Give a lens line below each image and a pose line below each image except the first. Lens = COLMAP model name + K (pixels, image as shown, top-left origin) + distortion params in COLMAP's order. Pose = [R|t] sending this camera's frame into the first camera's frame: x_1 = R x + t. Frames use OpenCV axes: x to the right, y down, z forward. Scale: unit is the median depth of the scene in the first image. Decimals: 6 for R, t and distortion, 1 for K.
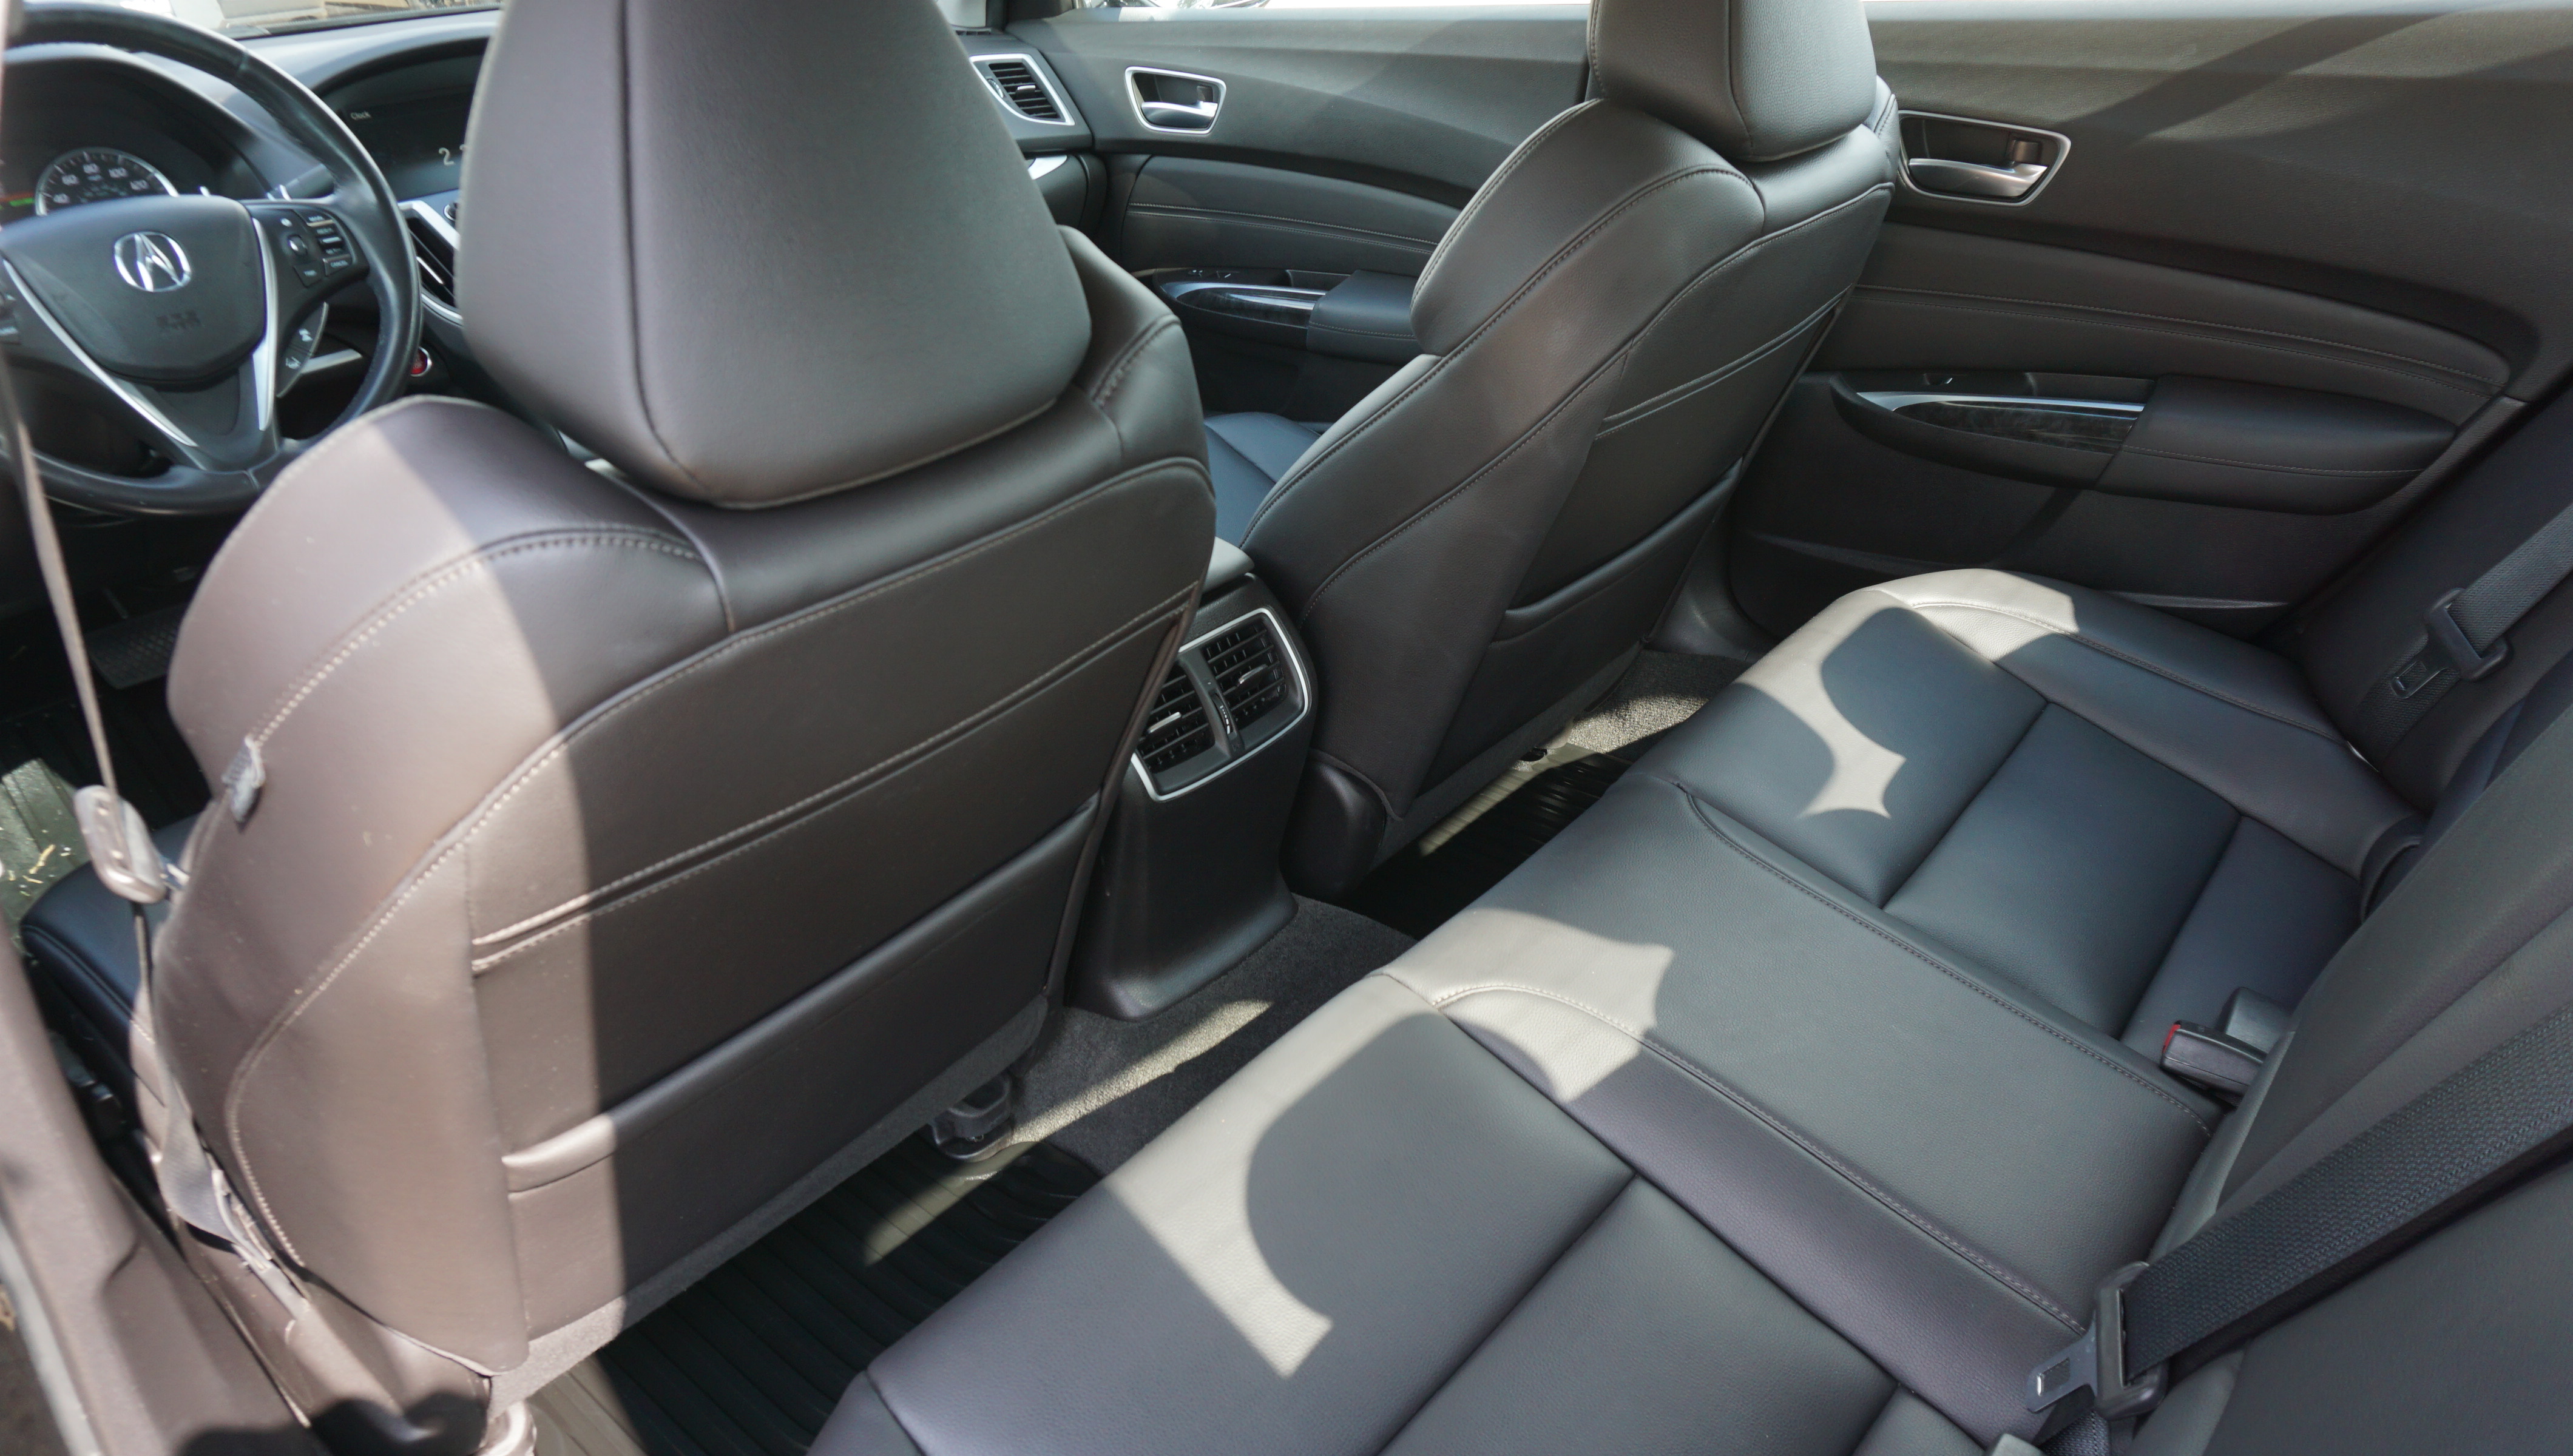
lens RADIAL K [[1732.4, 0, 1299.9], [0, 1732.4, 726.6], [0, 0, 1]] dist [-0.008563, 0.000406]
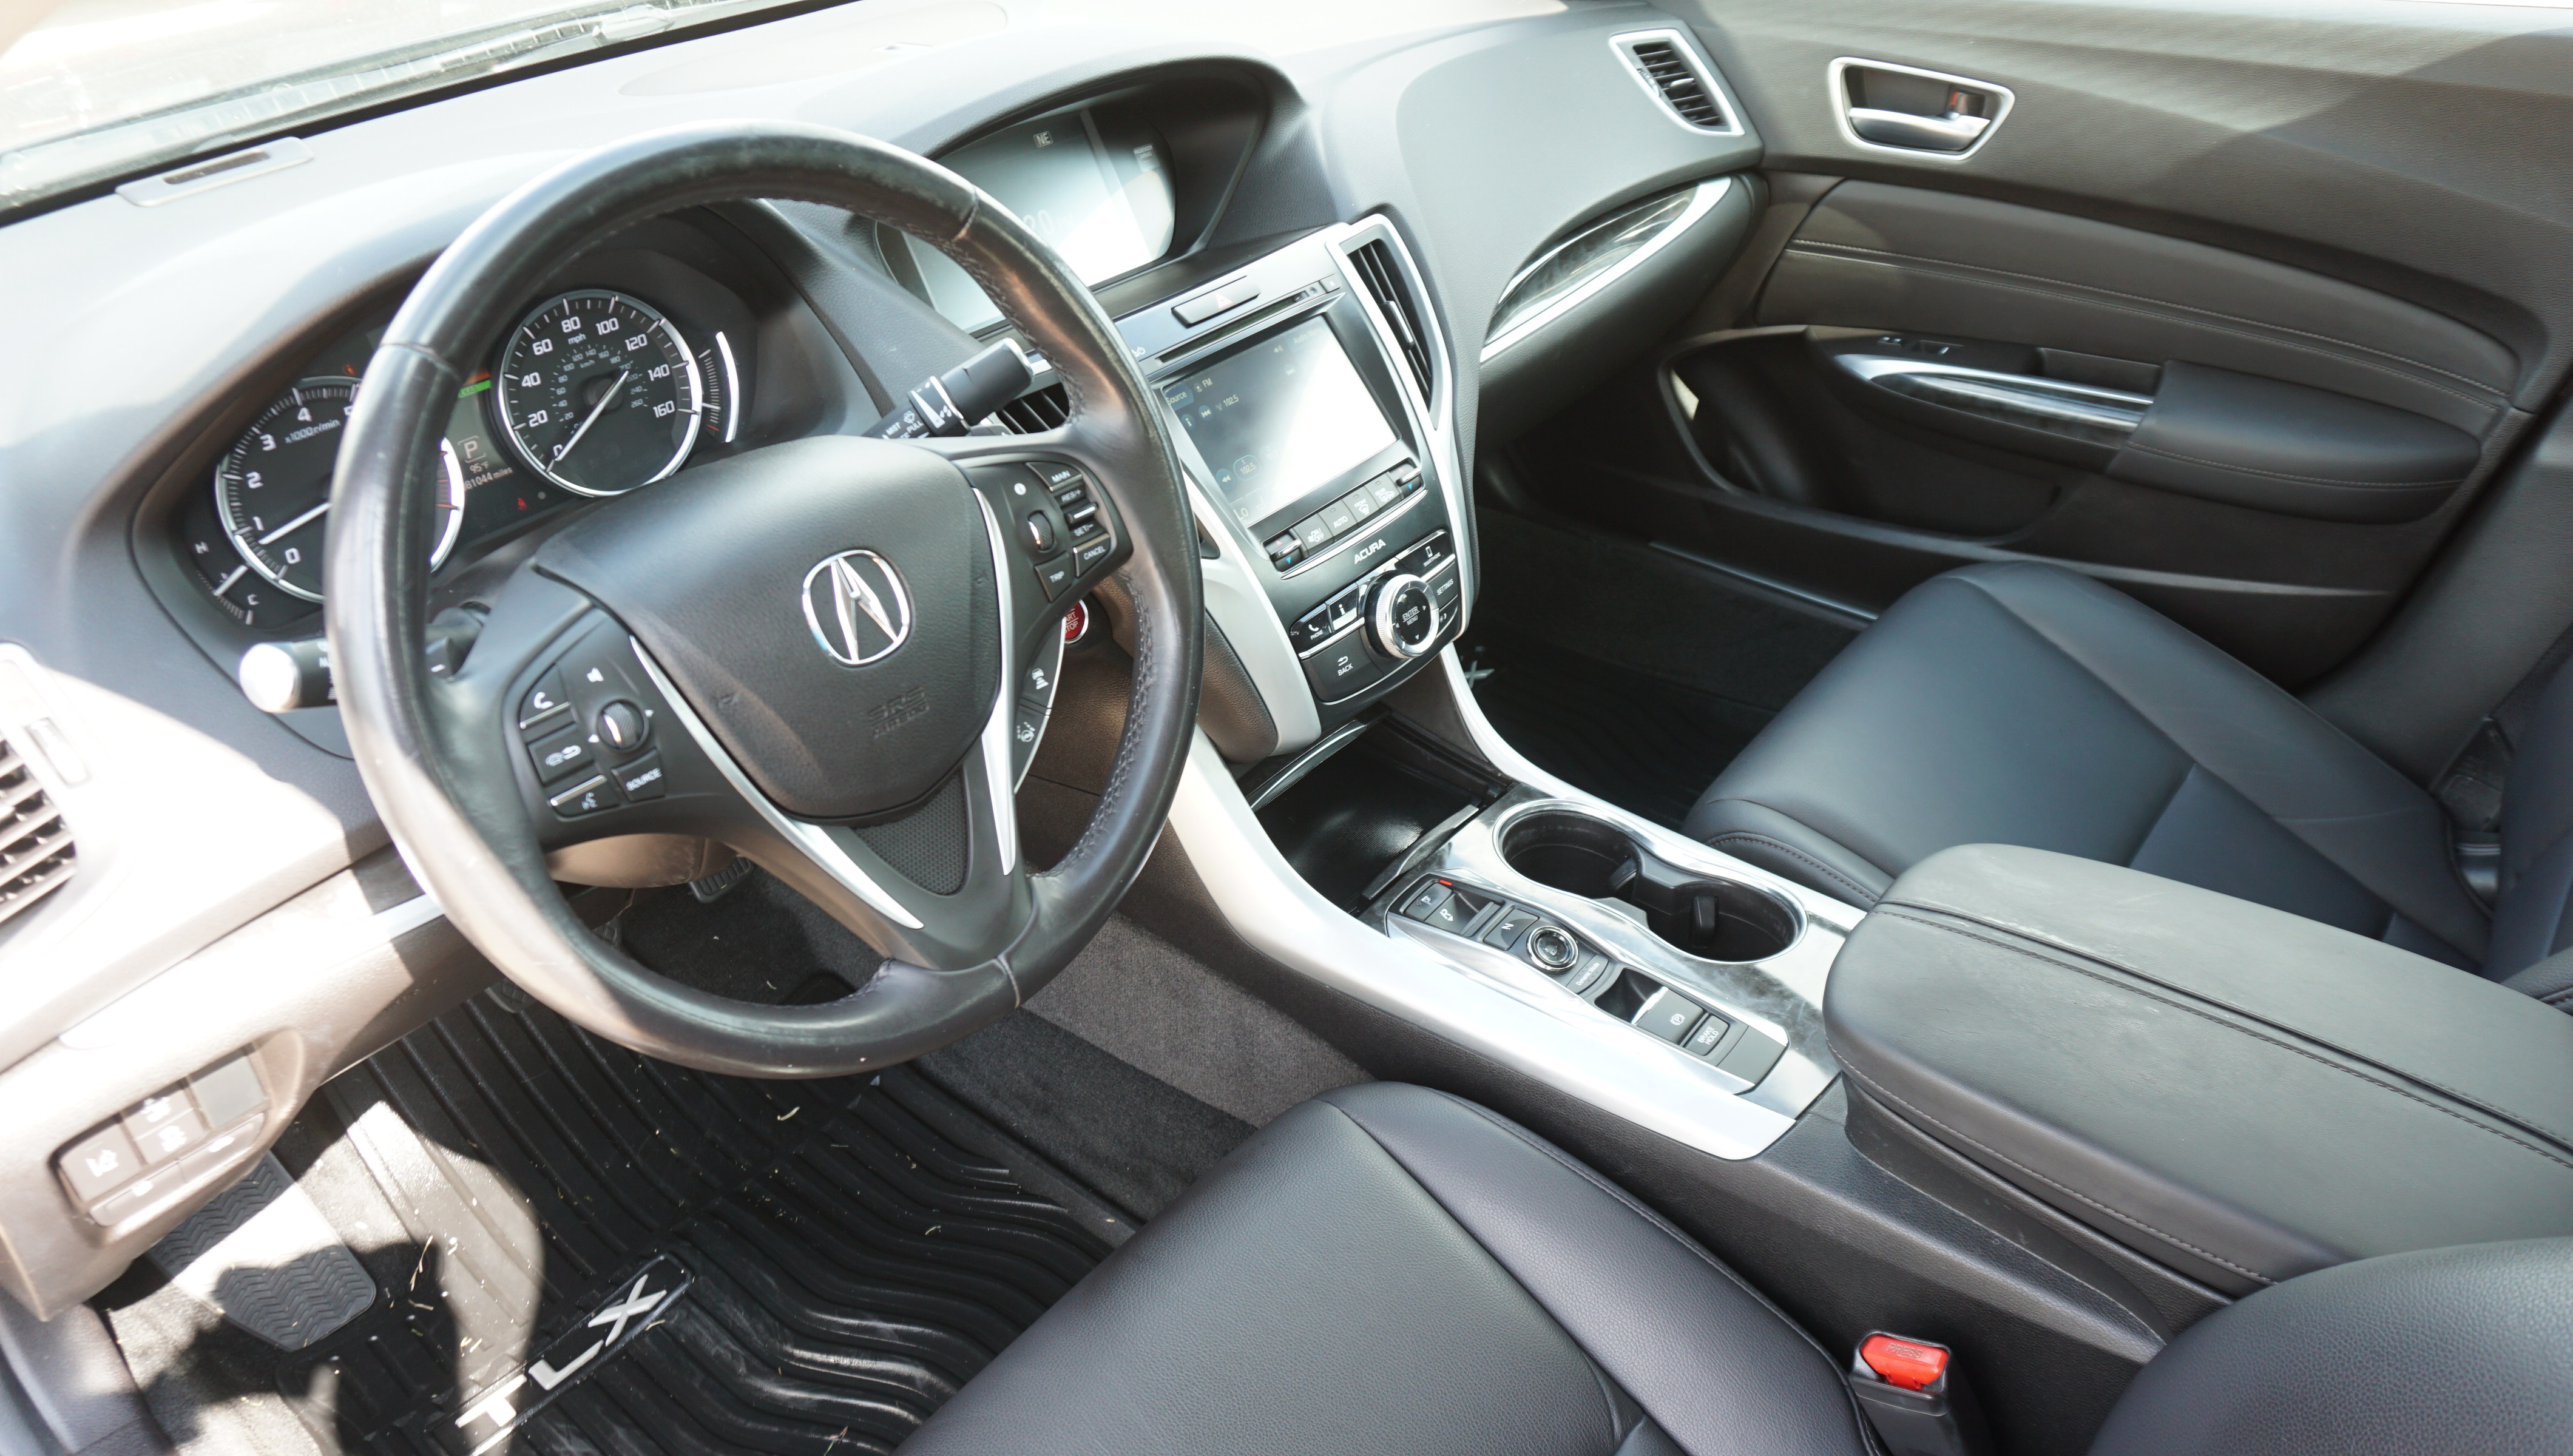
lens RADIAL K [[1767.3, 0, 1286.5], [0, 1767.3, 728.0], [0, 0, 1]] dist [-0.040991, 0.001463]
pose [[0.999934, 0.009598, -0.006342, -0.471188], [-0.009029, 0.996405, 0.084232, -0.250542], [0.007128, -0.084169, 0.996426, 0.399438]]
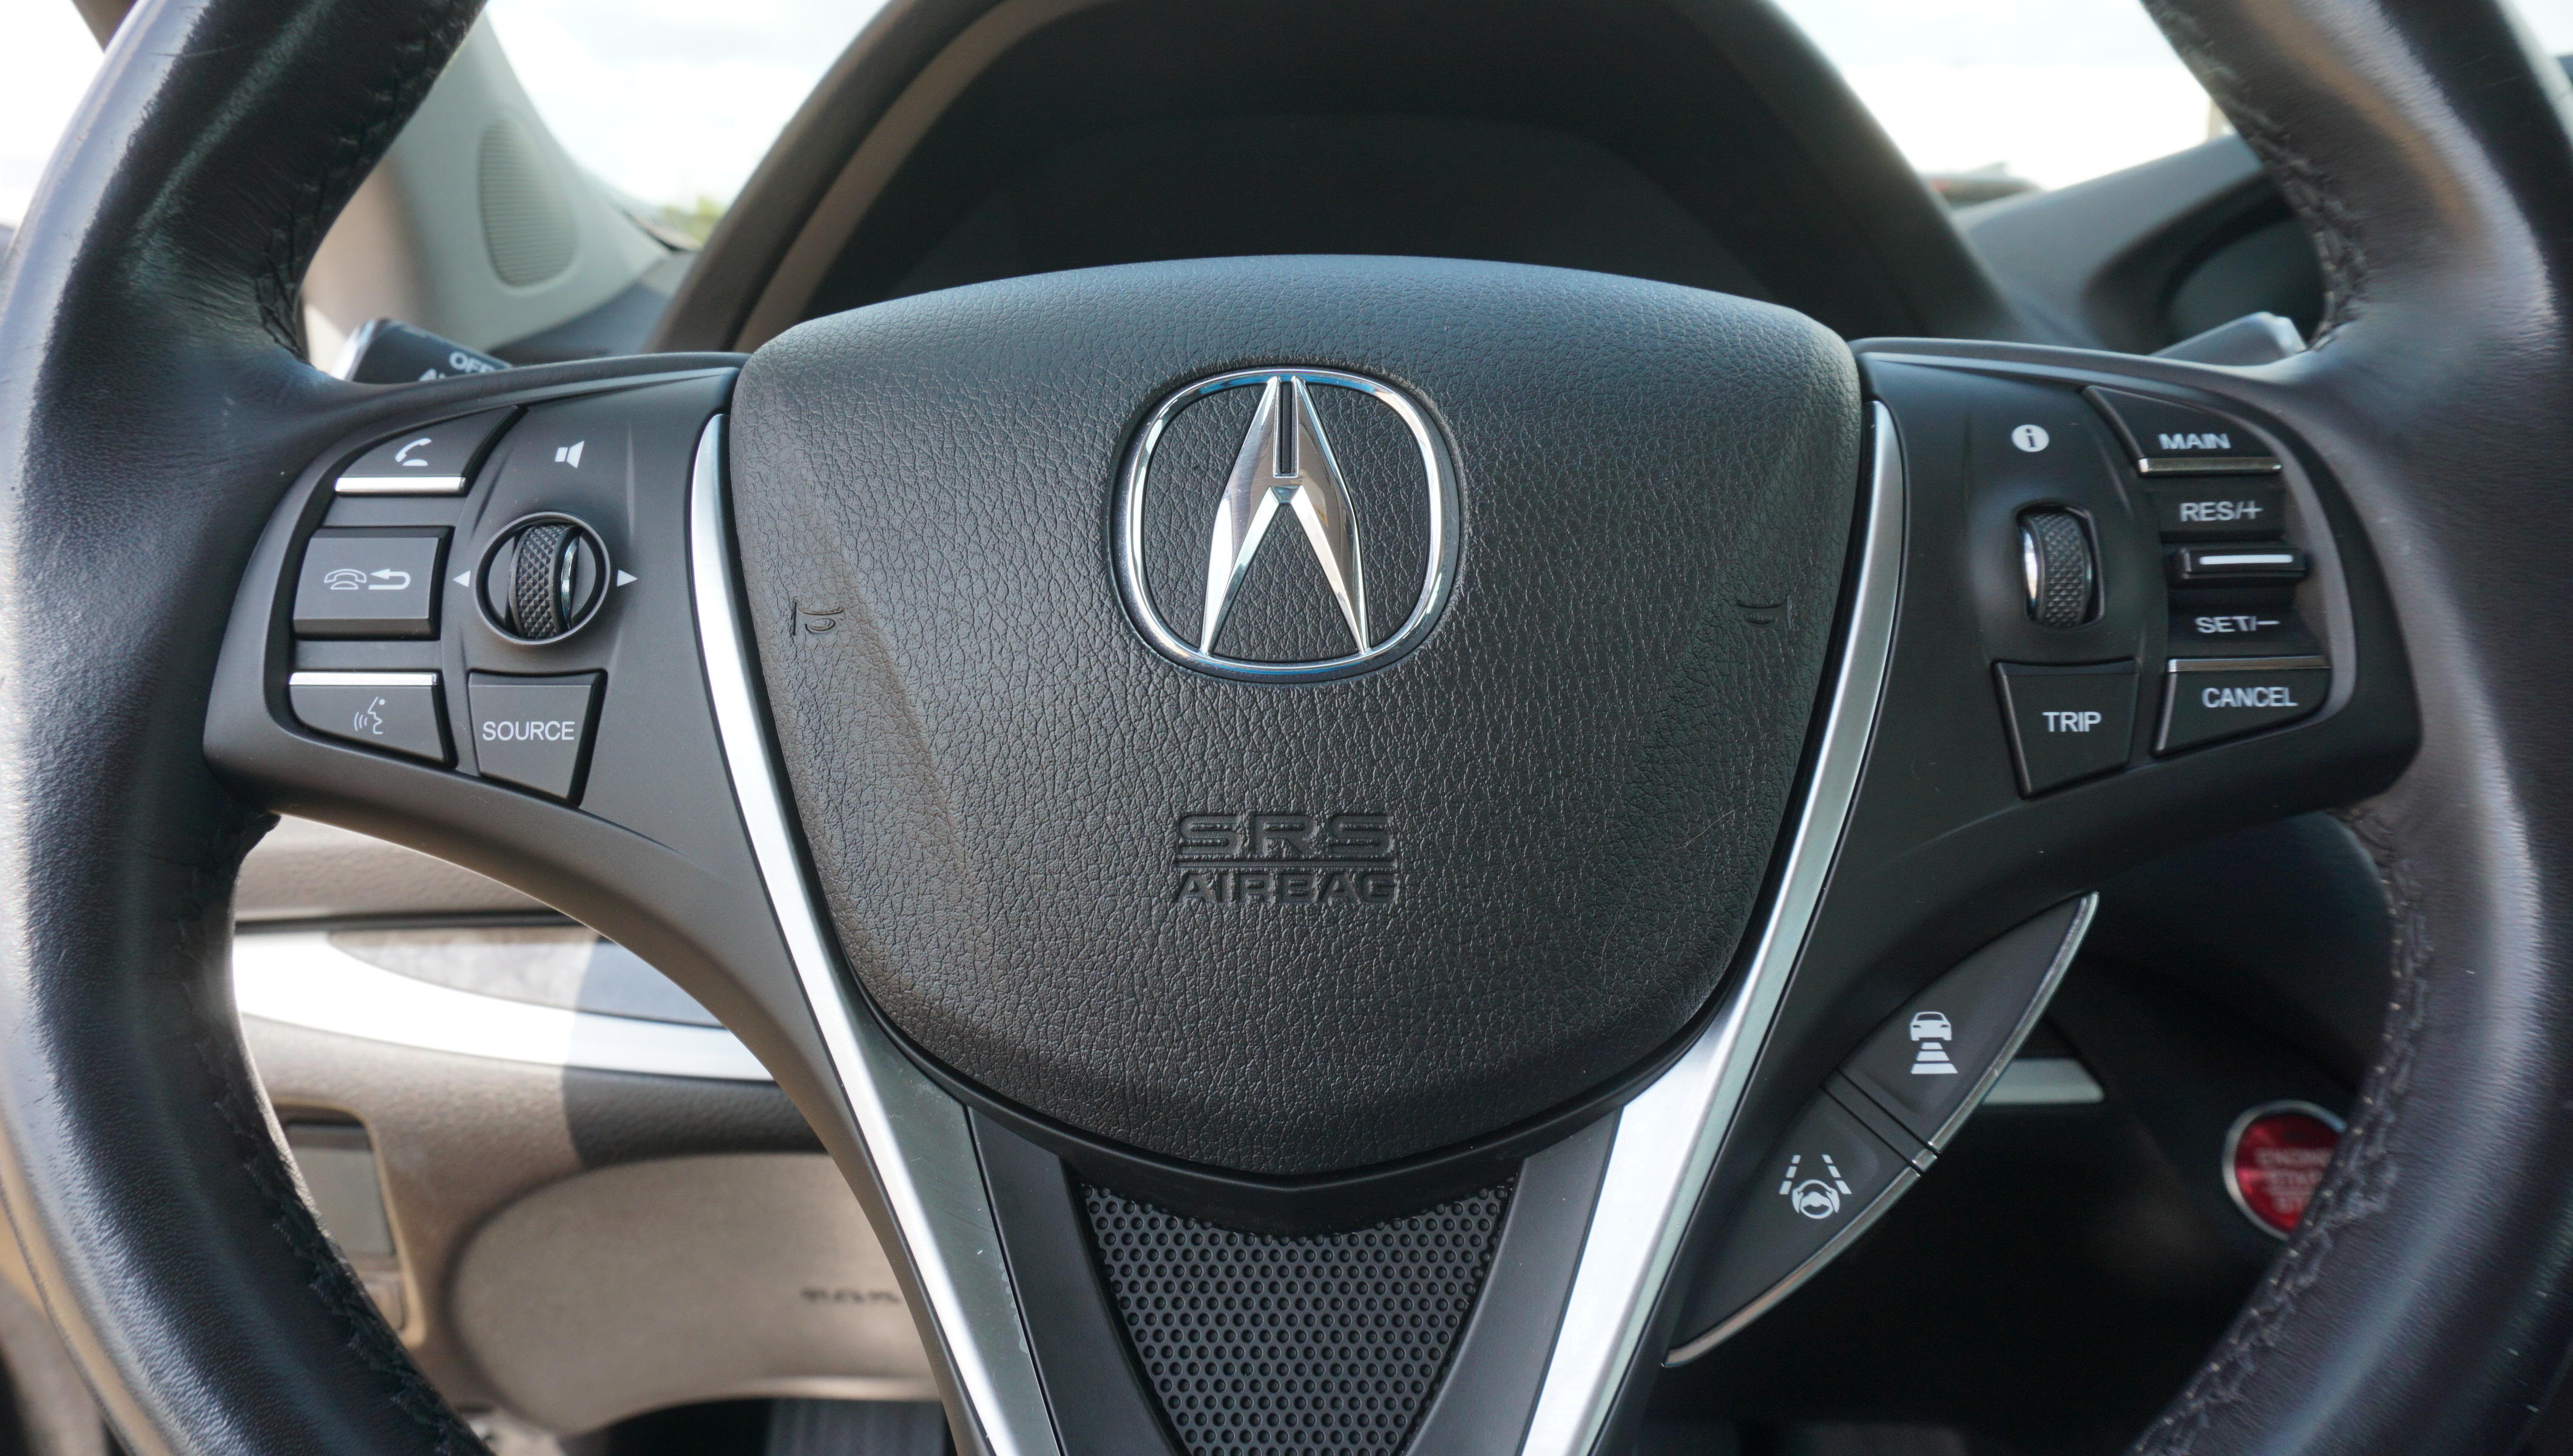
lens RADIAL K [[1732.4, 0, 1299.9], [0, 1732.4, 726.6], [0, 0, 1]] dist [-0.008563, 0.000406]
pose [[0.624975, 0.141605, -0.767694, -0.467305], [-0.362052, 0.923828, -0.124340, -0.203497], [0.691610, 0.355655, 0.628638, 0.801997]]
